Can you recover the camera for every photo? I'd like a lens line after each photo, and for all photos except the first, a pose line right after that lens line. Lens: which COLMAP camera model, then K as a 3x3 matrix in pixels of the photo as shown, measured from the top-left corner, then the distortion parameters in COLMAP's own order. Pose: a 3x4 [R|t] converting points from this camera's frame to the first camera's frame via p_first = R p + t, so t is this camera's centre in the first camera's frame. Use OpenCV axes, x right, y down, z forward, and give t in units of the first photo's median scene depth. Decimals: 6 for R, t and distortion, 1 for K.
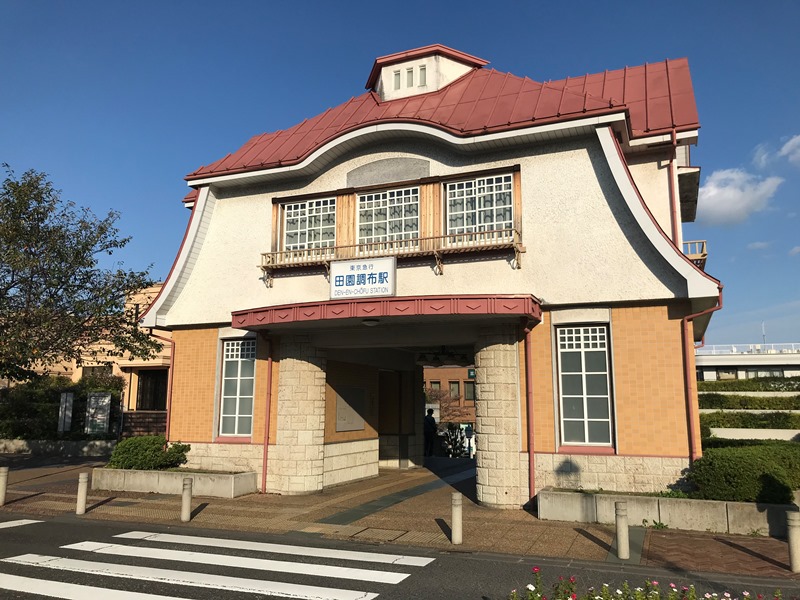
lens RADIAL K [[658.0, 0, 400.3], [0, 658.0, 292.1], [0, 0, 1]] dist [0.041332, -0.038348]
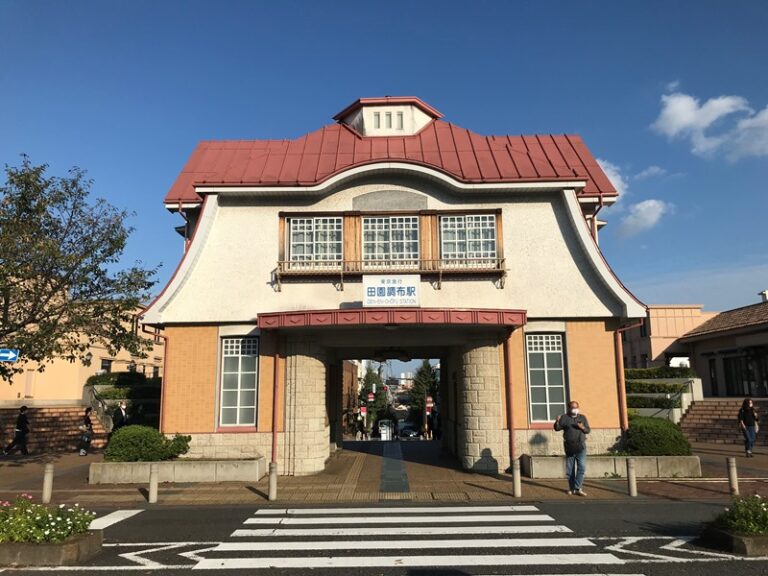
lens RADIAL K [[631.7, 0, 382.2], [0, 631.7, 282.4], [0, 0, 1]] dist [0.041332, -0.038348]
pose [[0.927122, 0.049624, 0.371459, -0.500756], [-0.048177, 0.998752, -0.013180, -0.019848], [-0.371649, -0.005677, 0.928356, -0.073281]]
